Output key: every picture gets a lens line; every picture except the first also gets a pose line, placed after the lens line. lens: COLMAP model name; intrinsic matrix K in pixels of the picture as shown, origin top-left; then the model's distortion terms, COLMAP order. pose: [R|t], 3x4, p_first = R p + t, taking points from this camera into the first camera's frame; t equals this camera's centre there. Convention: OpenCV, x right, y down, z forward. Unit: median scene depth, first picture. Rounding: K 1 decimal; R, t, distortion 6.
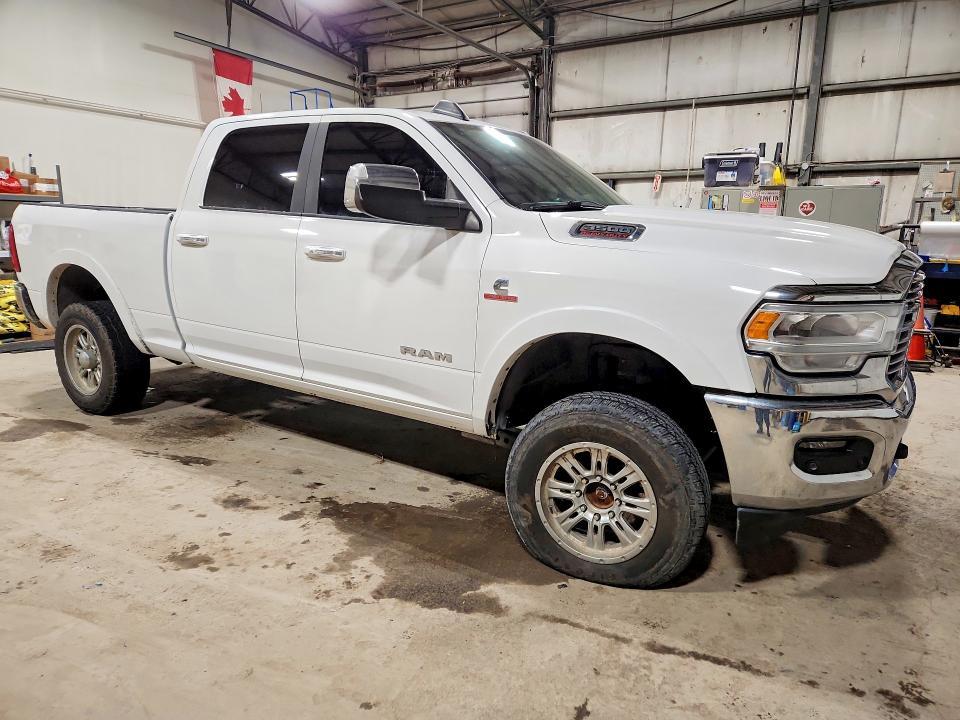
lens RADIAL K [[657.2, 0, 482.3], [0, 657.2, 365.9], [0, 0, 1]] dist [0.056751, -0.057597]
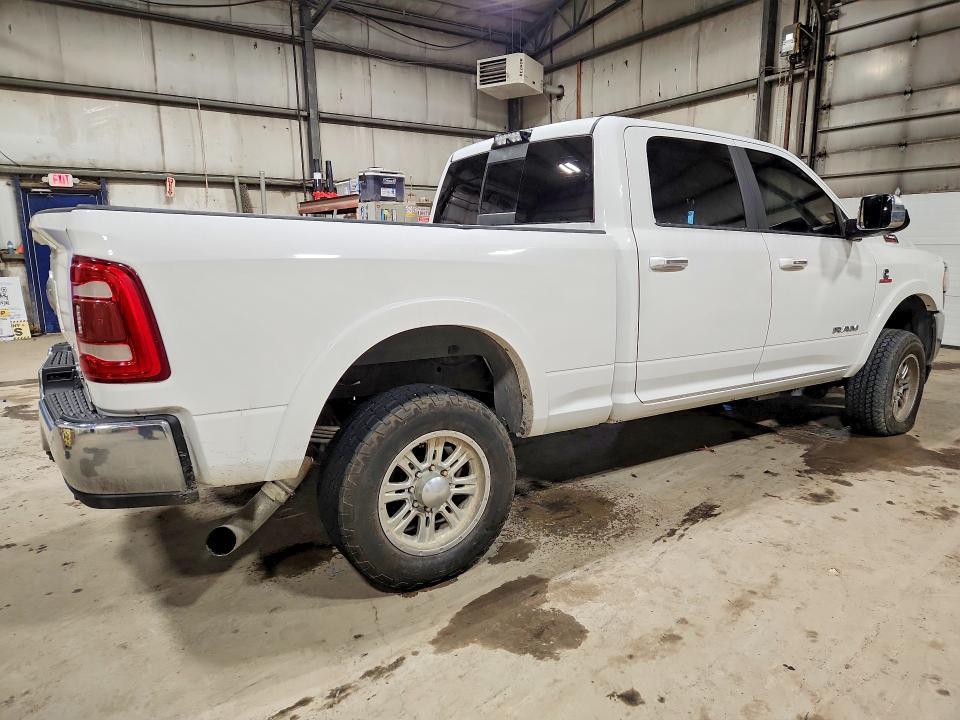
lens RADIAL K [[676.3, 0, 480.0], [0, 676.3, 360.0], [0, 0, 1]] dist [0.067473, -0.051995]
pose [[0.363143, -0.180909, 0.914002, -1.211992], [0.200568, 0.973149, 0.112928, -0.194548], [-0.909890, 0.142310, 0.389677, 0.808670]]
